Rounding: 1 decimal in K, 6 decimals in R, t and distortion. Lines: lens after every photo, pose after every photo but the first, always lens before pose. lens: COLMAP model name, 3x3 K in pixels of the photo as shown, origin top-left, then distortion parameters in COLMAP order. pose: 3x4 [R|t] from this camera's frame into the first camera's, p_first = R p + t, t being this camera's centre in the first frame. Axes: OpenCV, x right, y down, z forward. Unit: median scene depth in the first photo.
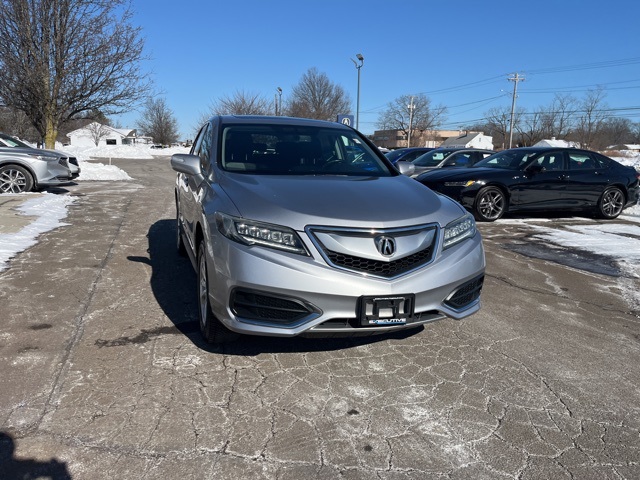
lens RADIAL K [[480.2, 0, 318.5], [0, 480.2, 235.2], [0, 0, 1]] dist [0.078739, -0.097125]
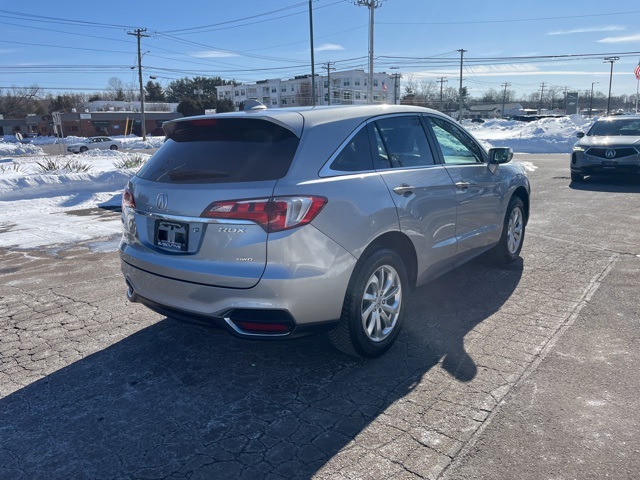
lens RADIAL K [[480.2, 0, 321.0], [0, 480.2, 236.4], [0, 0, 1]] dist [0.078739, -0.097125]
pose [[-0.531743, -0.192223, 0.824803, -1.034771], [0.168157, 0.930548, 0.325276, -0.417262], [-0.830044, 0.311659, -0.462488, 1.952662]]
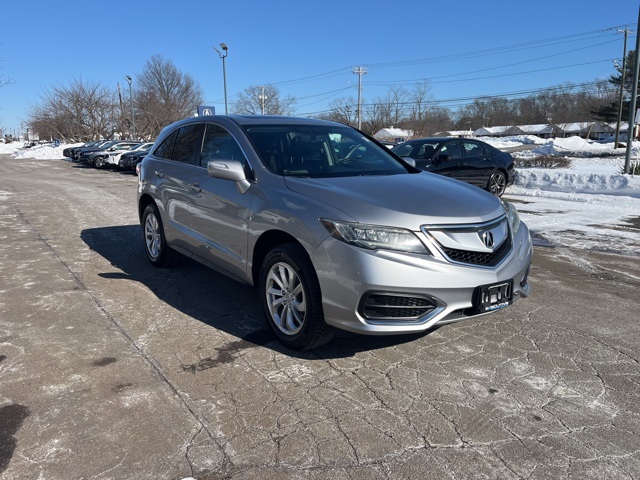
lens RADIAL K [[480.2, 0, 318.0], [0, 480.2, 242.3], [0, 0, 1]] dist [0.078739, -0.097125]
pose [[0.953783, -0.086578, 0.287754, -0.386870], [0.077211, 0.996054, 0.043769, -0.033041], [-0.290408, -0.019528, 0.956704, 0.040602]]
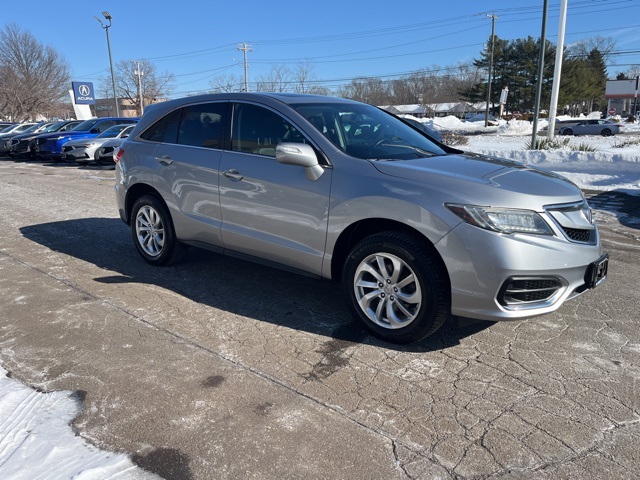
lens RADIAL K [[480.2, 0, 317.9], [0, 480.2, 245.5], [0, 0, 1]] dist [0.078739, -0.097125]
pose [[0.856542, -0.159125, 0.490934, -0.682940], [0.119241, 0.986559, 0.111728, -0.078292], [-0.502114, -0.037160, 0.864003, 0.238755]]
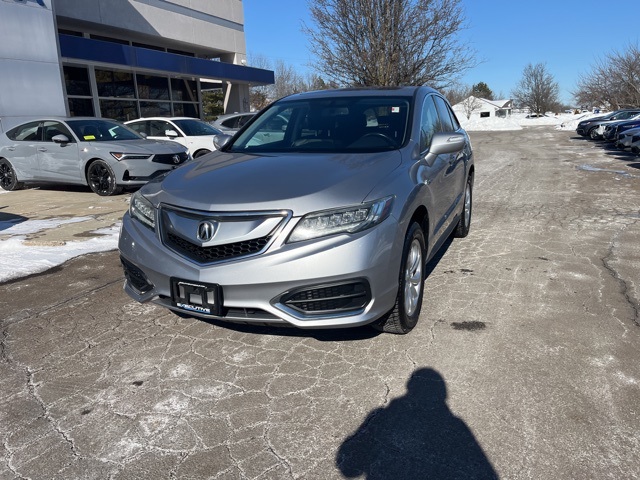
lens RADIAL K [[480.2, 0, 320.0], [0, 480.2, 239.4], [0, 0, 1]] dist [0.078739, -0.097125]
pose [[0.732497, 0.112053, -0.671485, 0.666465], [-0.068204, 0.993477, 0.091383, -0.043192], [0.677345, -0.021140, 0.735362, 0.323451]]
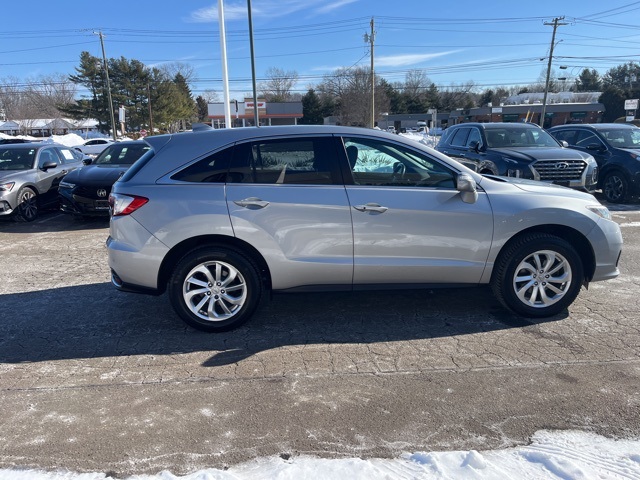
lens RADIAL K [[480.2, 0, 316.9], [0, 480.2, 243.7], [0, 0, 1]] dist [0.078739, -0.097125]
pose [[0.252596, -0.246766, 0.935576, -1.301487], [0.195177, 0.960050, 0.200526, -0.283724], [-0.947682, 0.131950, 0.290668, 1.015884]]
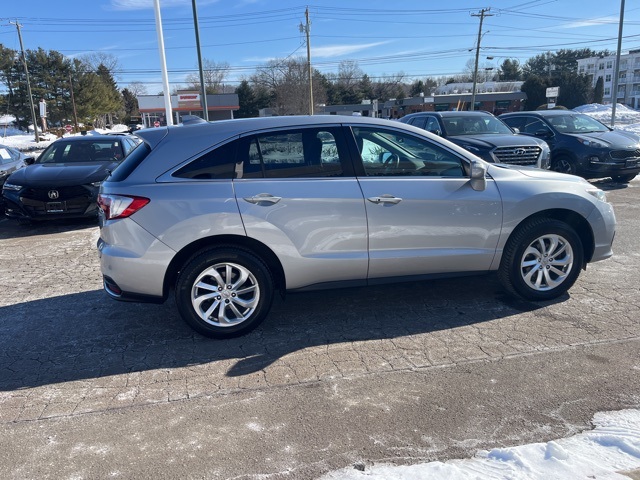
lens RADIAL K [[480.2, 0, 318.2], [0, 480.2, 246.1], [0, 0, 1]] dist [0.078739, -0.097125]
pose [[0.120857, -0.275458, 0.953686, -1.288842], [0.214827, 0.945218, 0.245788, -0.311688], [-0.969145, 0.175172, 0.173412, 1.167760]]
